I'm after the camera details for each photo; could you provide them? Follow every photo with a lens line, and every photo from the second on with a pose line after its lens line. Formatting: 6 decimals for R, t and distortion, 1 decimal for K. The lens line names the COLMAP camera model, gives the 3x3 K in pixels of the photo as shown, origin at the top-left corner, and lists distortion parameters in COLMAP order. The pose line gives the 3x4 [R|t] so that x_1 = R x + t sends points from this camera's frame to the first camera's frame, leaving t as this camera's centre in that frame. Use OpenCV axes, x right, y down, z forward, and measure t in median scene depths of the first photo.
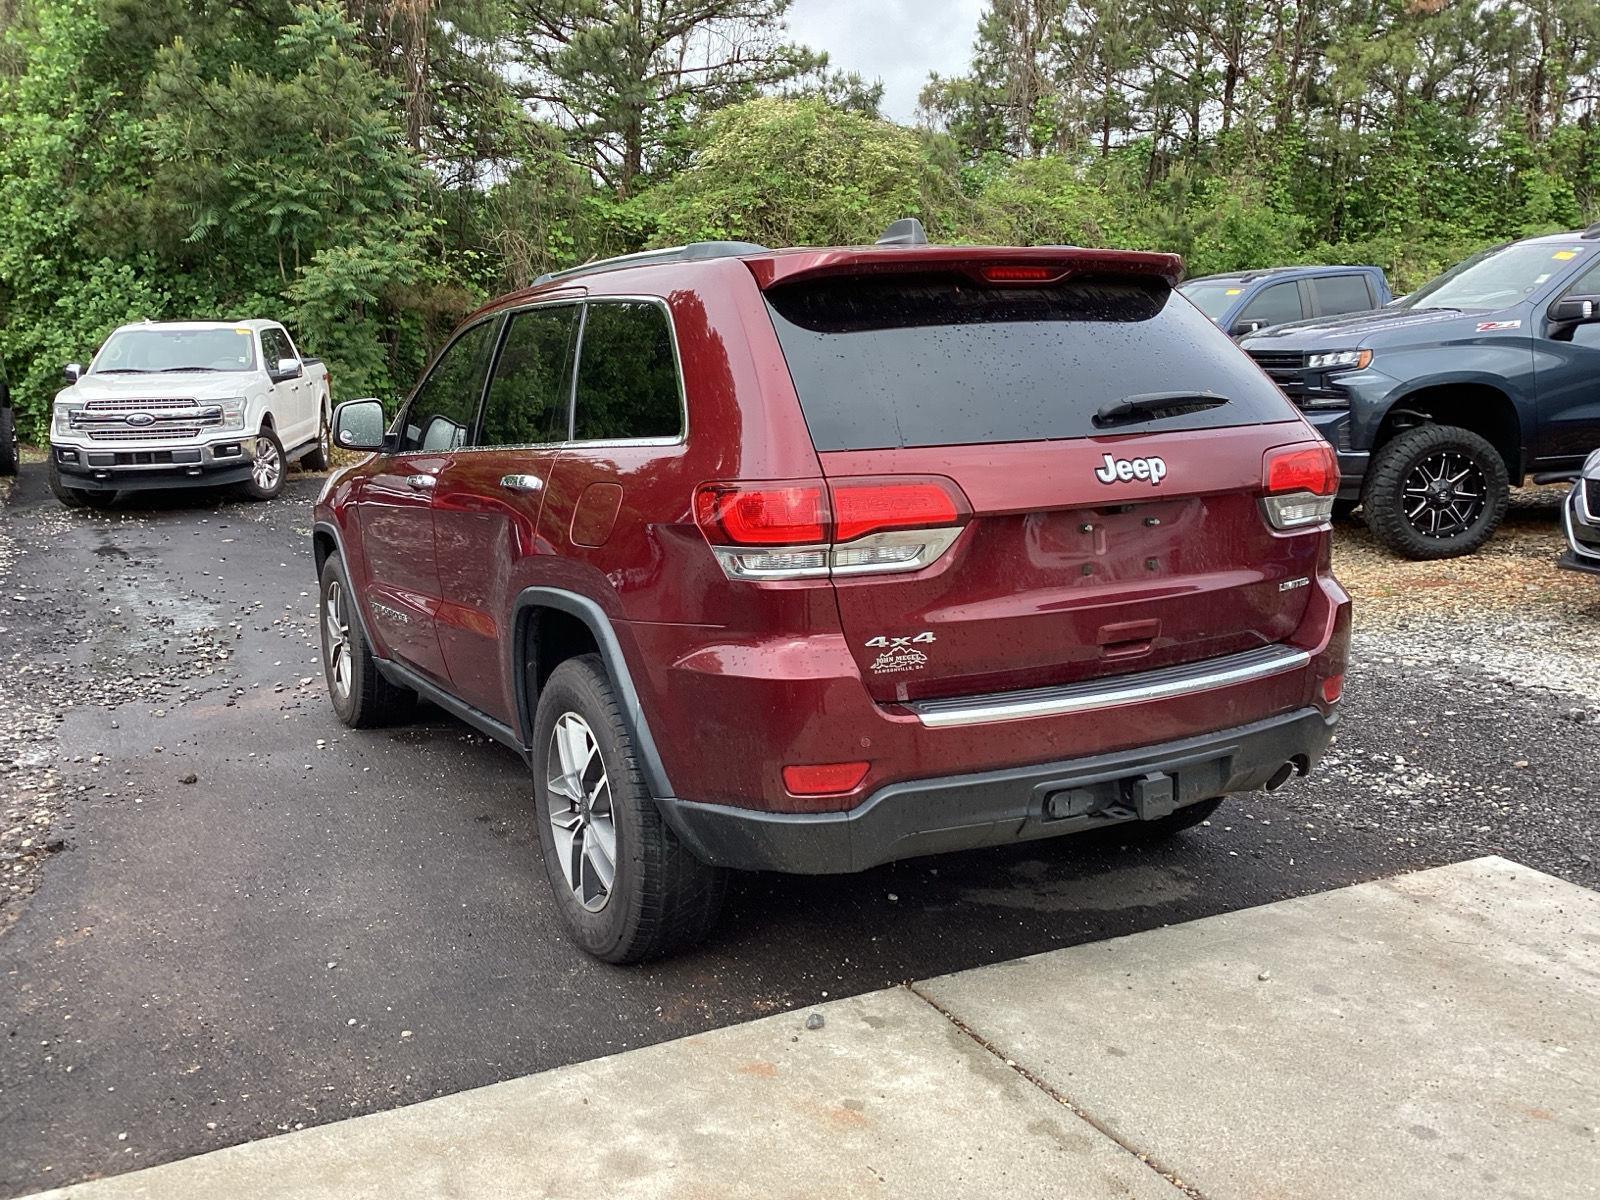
lens RADIAL K [[1452.0, 0, 800.0], [0, 1452.0, 600.0], [0, 0, 1]] dist [0.143665, -0.309263]
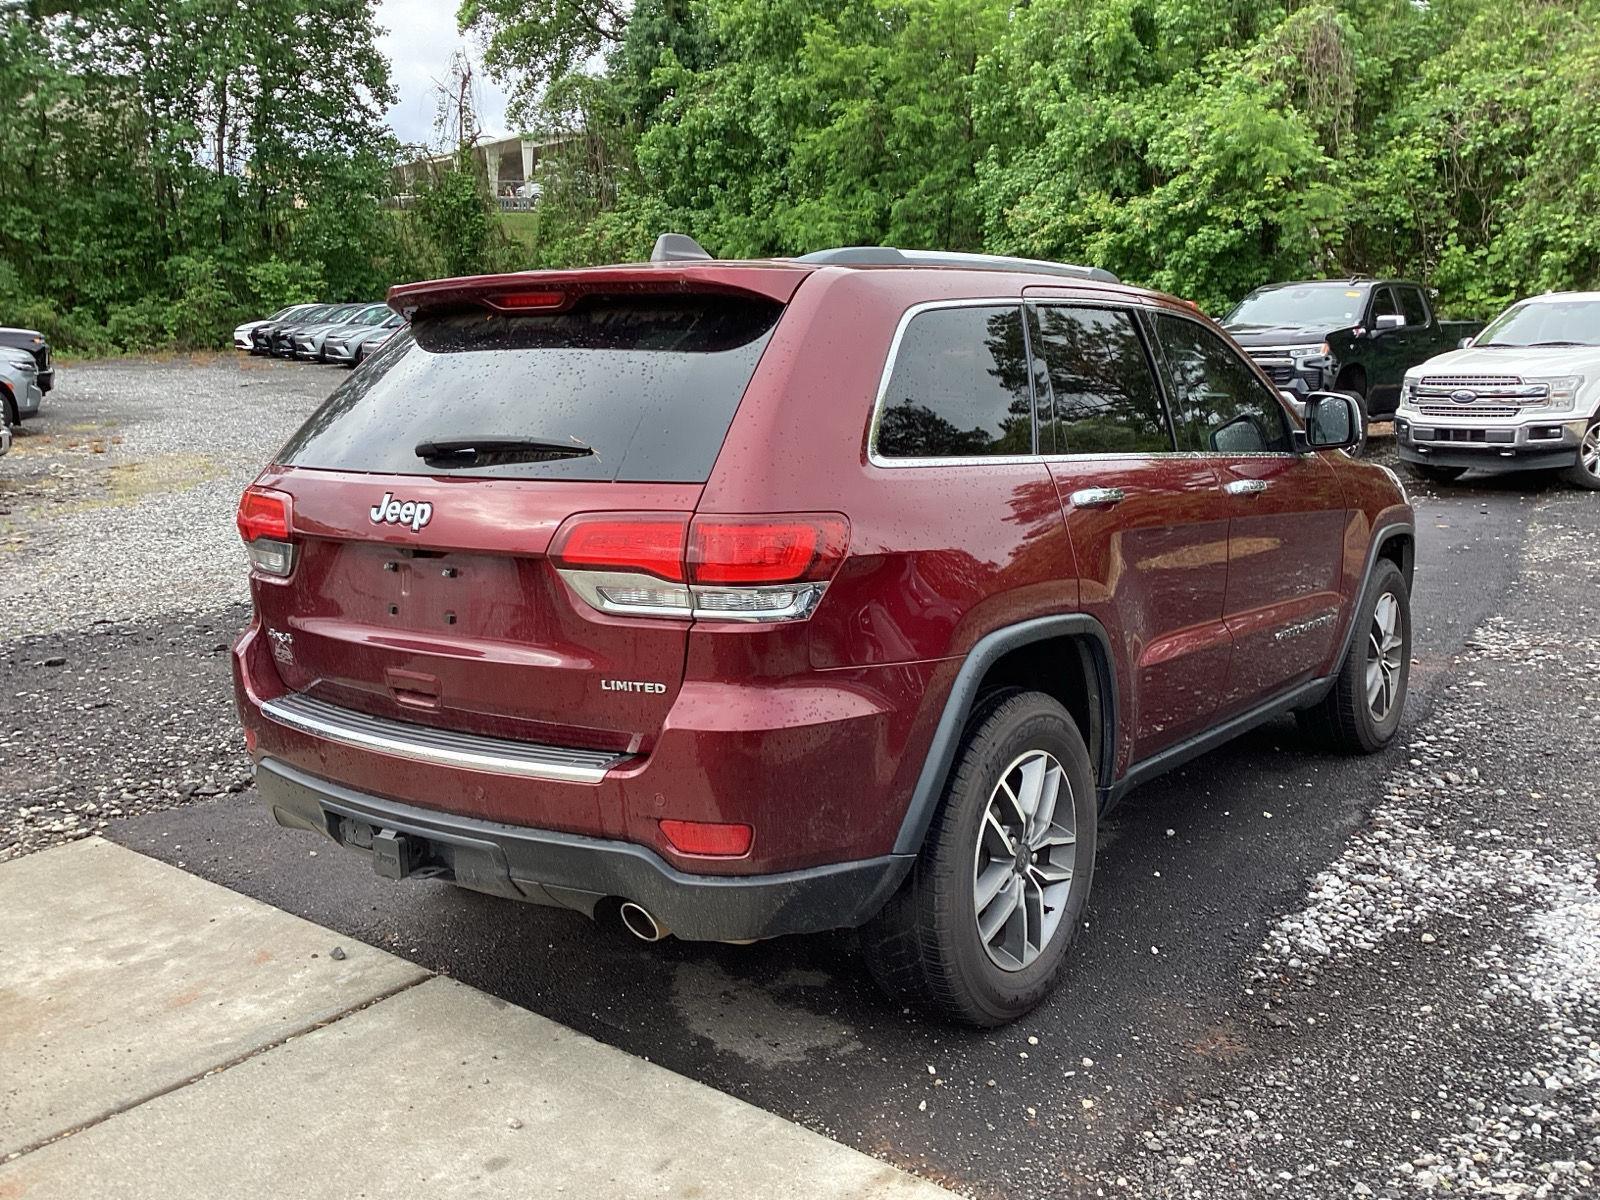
lens RADIAL K [[1452.0, 0, 800.0], [0, 1452.0, 600.0], [0, 0, 1]] dist [0.143665, -0.309263]
pose [[0.417439, 0.164216, -0.893744, 1.113428], [-0.139466, 0.983461, 0.115561, -0.166884], [0.897939, 0.076407, 0.433437, 0.766976]]
